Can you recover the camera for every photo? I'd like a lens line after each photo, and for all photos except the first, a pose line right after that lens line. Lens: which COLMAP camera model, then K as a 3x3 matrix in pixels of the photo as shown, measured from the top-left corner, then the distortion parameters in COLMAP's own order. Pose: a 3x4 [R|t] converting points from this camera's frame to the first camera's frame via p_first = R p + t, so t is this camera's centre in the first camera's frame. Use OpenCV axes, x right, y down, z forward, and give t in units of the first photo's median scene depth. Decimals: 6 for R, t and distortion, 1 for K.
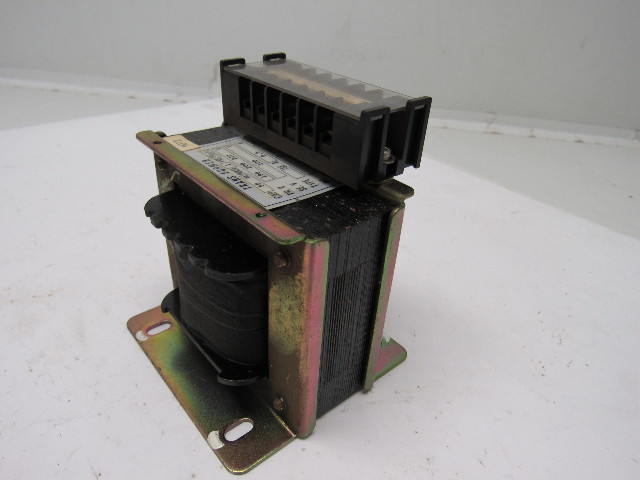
lens RADIAL K [[450.3, 0, 304.7], [0, 450.3, 240.9], [0, 0, 1]] dist [-0.001512, -0.000767]
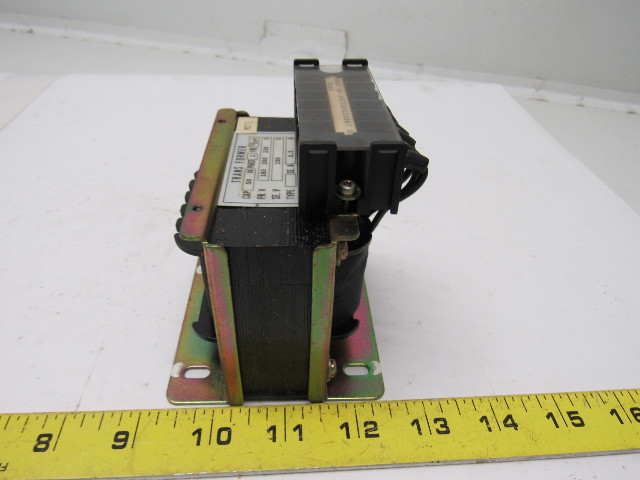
lens RADIAL K [[441.8, 0, 320.0], [0, 441.8, 240.0], [0, 0, 1]] dist [0.000084, -0.002517]
pose [[0.804667, 0.356416, -0.474845, 0.563386], [-0.320172, 0.934006, 0.158500, -0.203805], [0.500000, 0.024492, 0.865679, 0.146839]]
